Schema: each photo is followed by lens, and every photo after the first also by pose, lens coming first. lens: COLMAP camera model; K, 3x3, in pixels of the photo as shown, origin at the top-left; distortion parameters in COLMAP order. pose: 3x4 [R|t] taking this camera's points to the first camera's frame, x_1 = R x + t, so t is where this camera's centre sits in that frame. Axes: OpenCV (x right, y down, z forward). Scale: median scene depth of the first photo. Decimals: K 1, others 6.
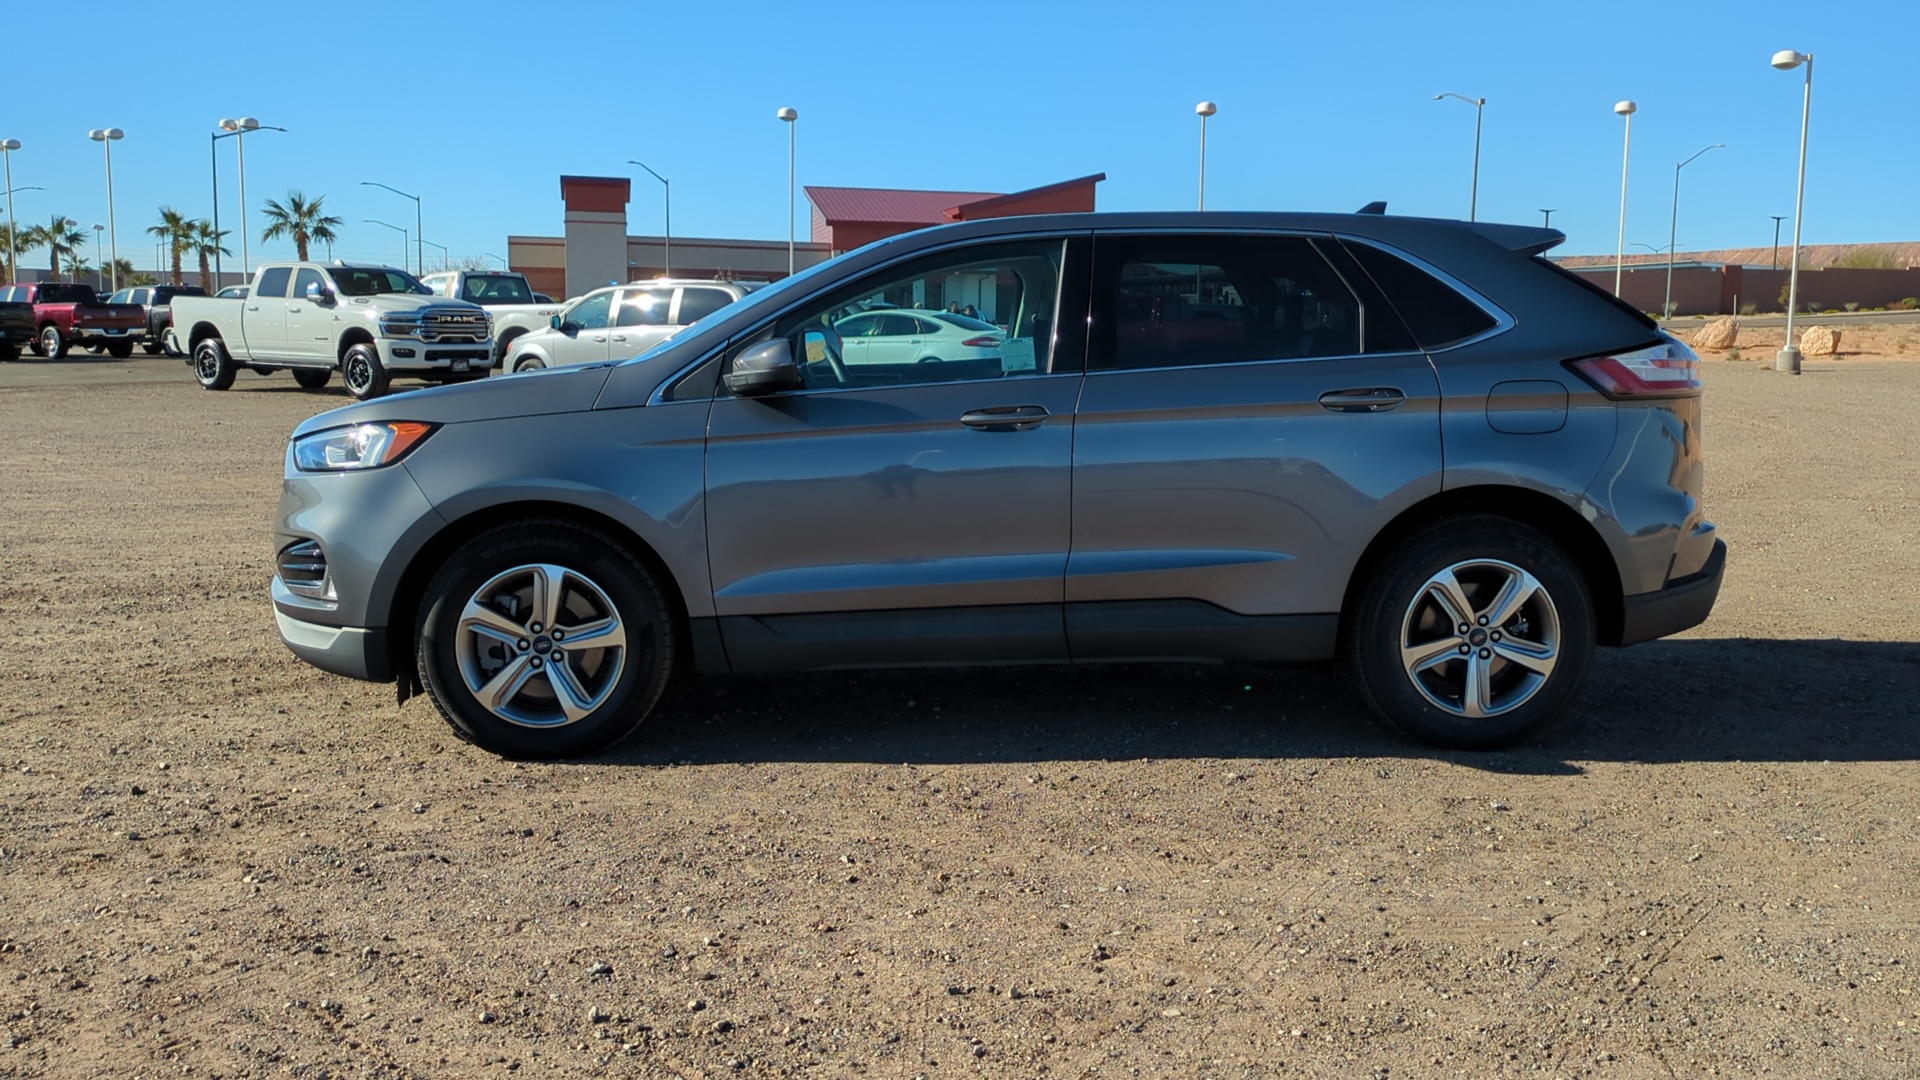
lens RADIAL K [[1666.0, 0, 967.2], [0, 1666.0, 539.3], [0, 0, 1]] dist [0.050921, -0.048882]
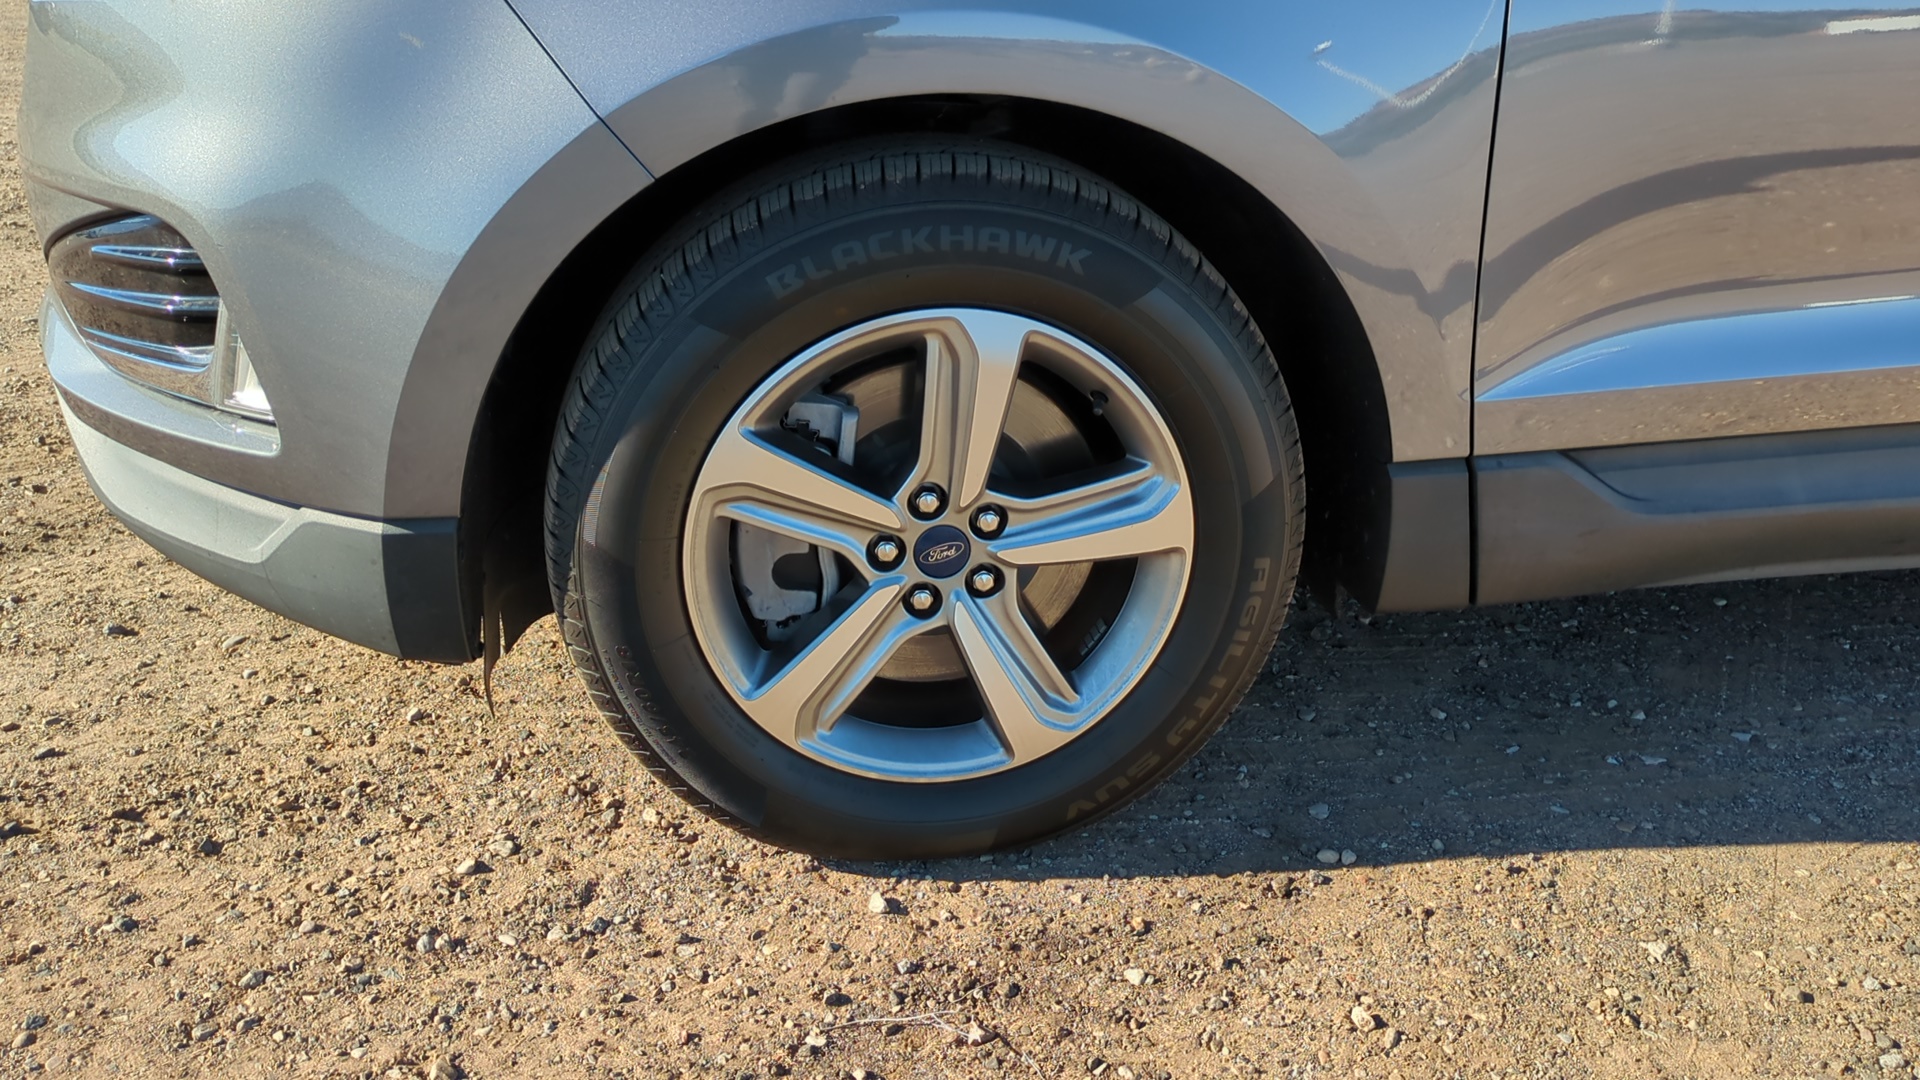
lens RADIAL K [[1622.6, 0, 968.8], [0, 1622.6, 546.2], [0, 0, 1]] dist [0.039459, -0.018153]
pose [[0.993835, -0.028557, 0.107130, -0.283138], [-0.000975, 0.963972, 0.266003, -0.022589], [-0.110866, -0.264467, 0.958001, 0.694601]]
